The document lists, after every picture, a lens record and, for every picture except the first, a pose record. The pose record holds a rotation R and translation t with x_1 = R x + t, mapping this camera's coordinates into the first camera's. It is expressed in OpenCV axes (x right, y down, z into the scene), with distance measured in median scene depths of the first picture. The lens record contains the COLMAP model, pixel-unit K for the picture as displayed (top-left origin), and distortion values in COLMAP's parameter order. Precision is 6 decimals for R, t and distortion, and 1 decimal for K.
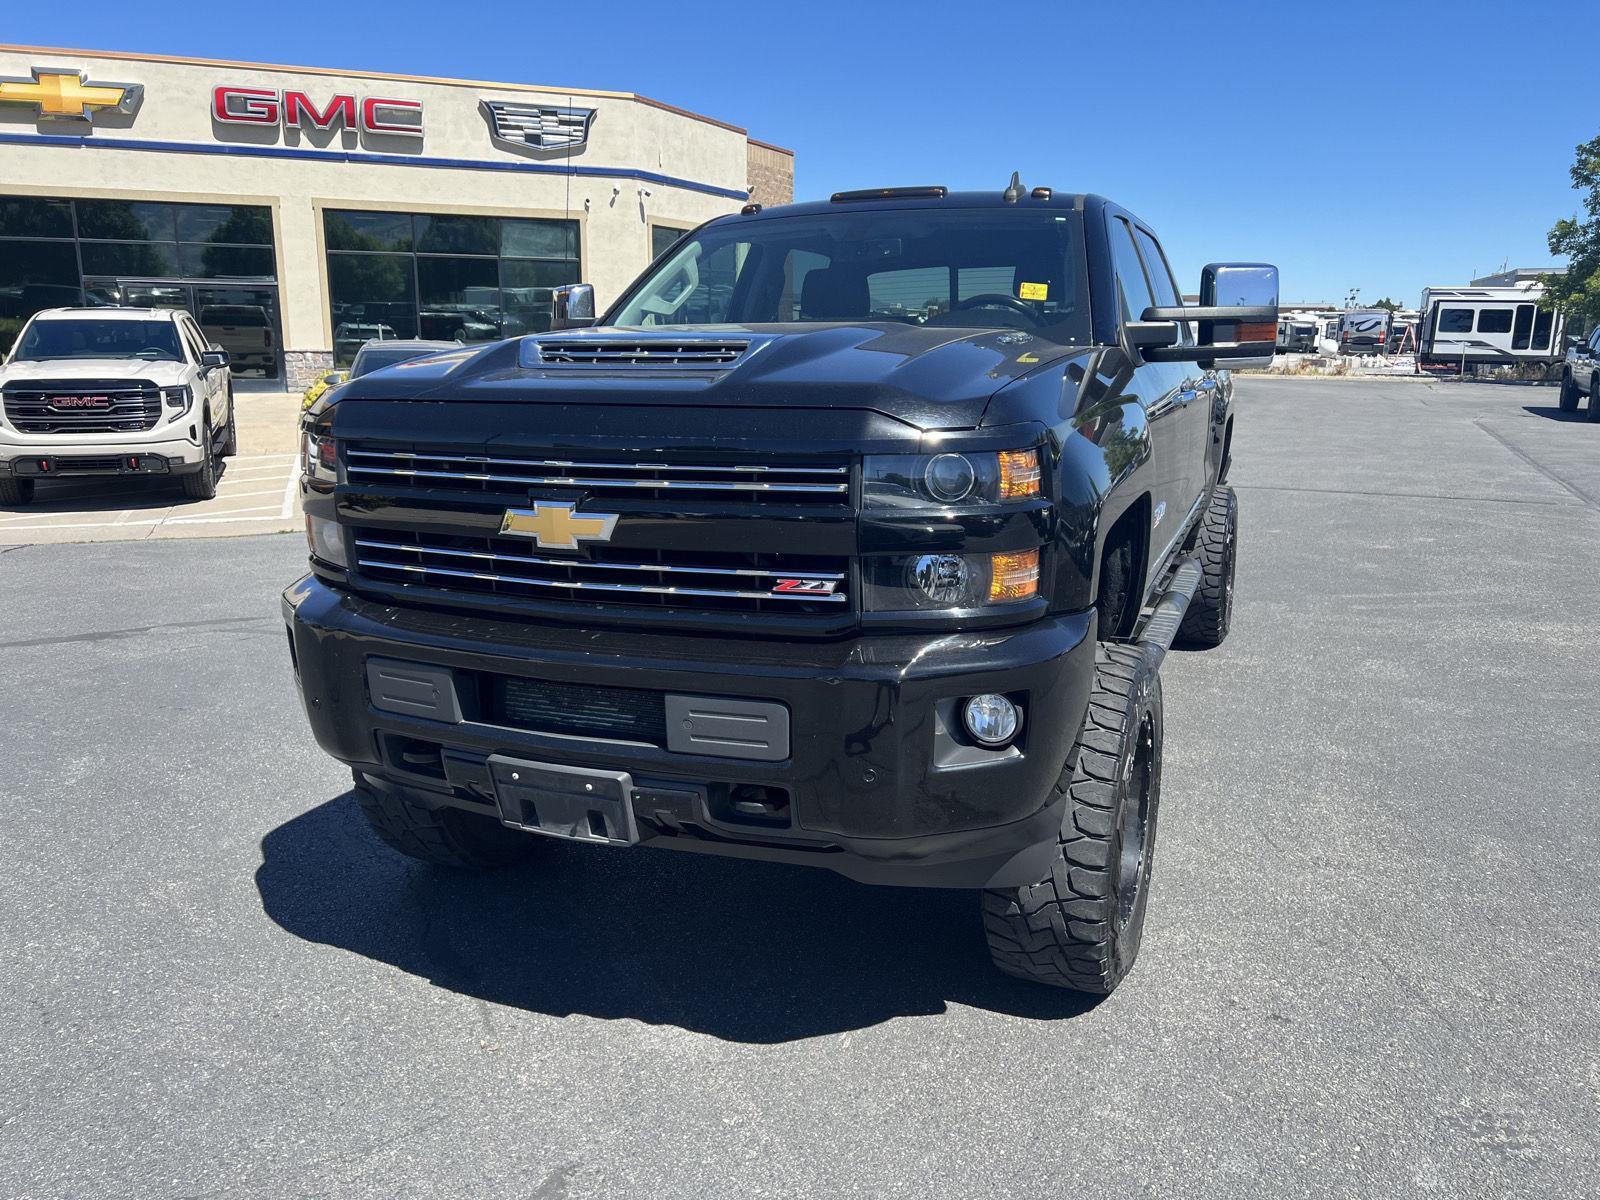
lens RADIAL K [[1204.2, 0, 835.0], [0, 1204.2, 607.1], [0, 0, 1]] dist [0.044483, -0.053787]
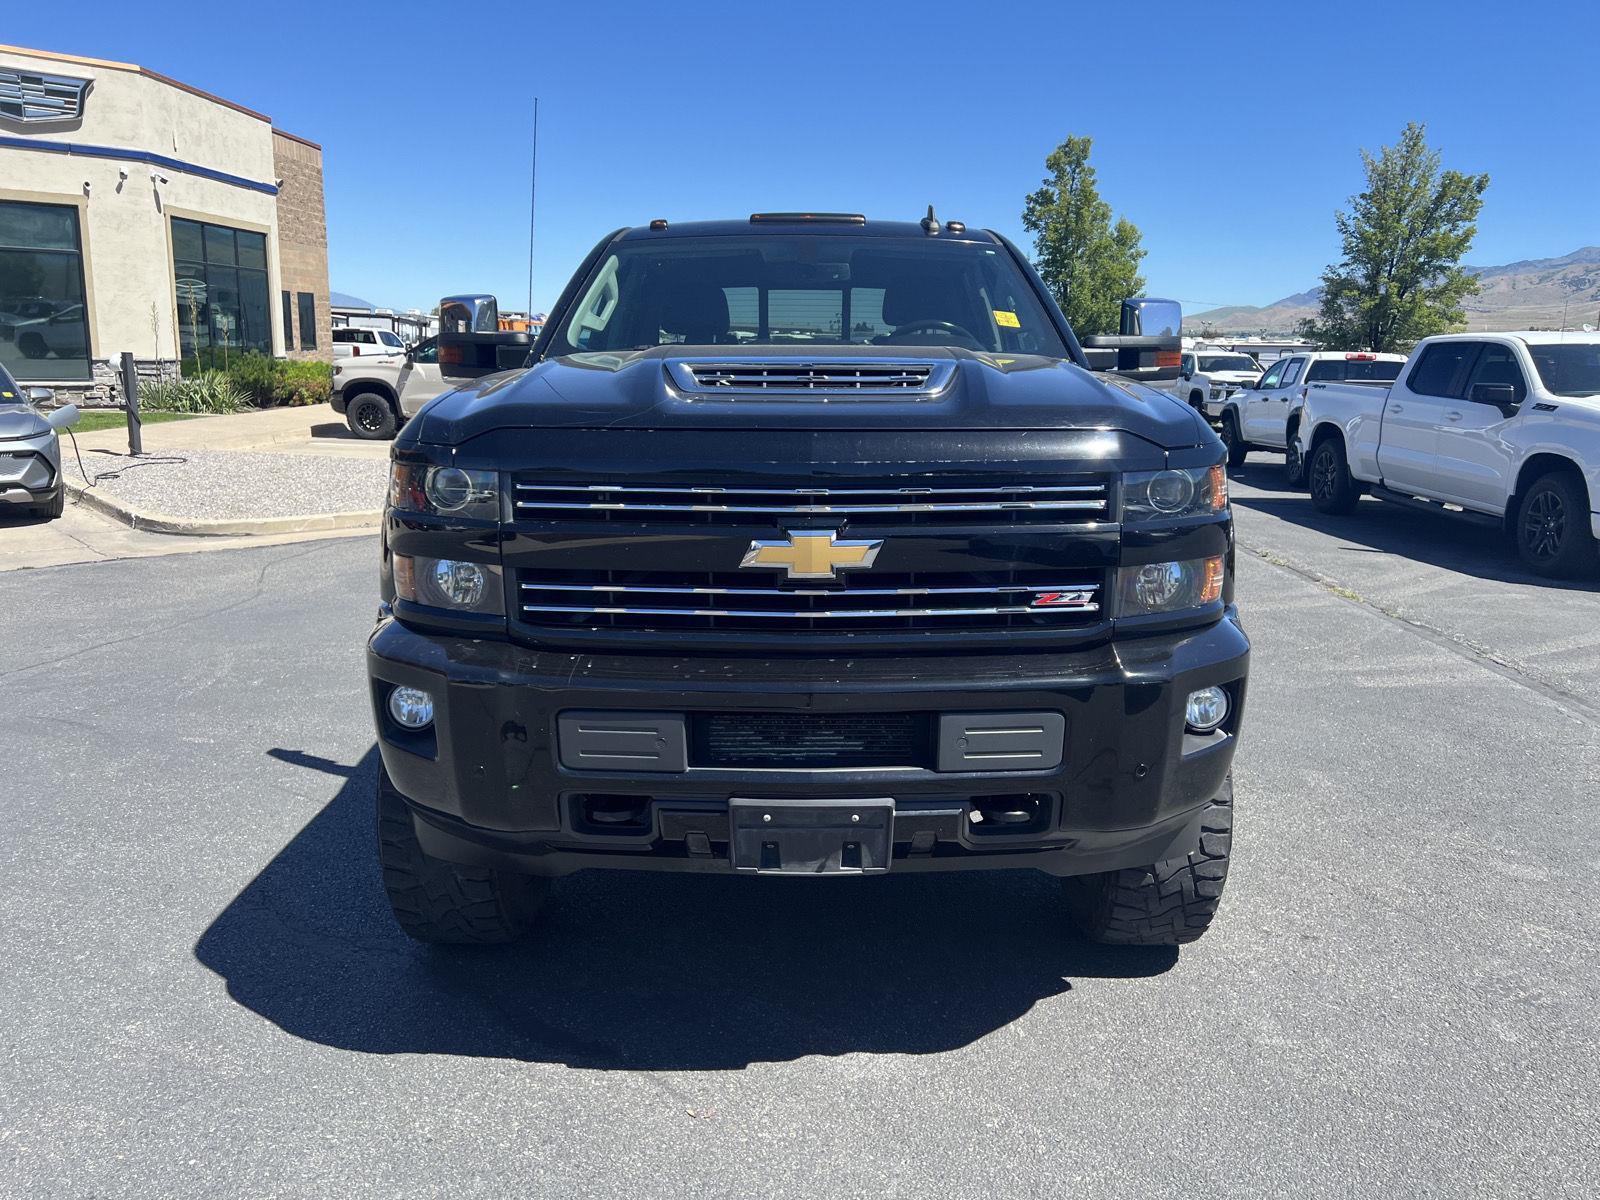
lens RADIAL K [[1204.2, 0, 789.2], [0, 1204.2, 602.8], [0, 0, 1]] dist [0.044483, -0.053787]
pose [[0.917586, -0.067755, 0.391722, -0.561775], [0.072452, 0.997368, 0.002798, -0.029035], [-0.390880, 0.025814, 0.920079, 0.101800]]
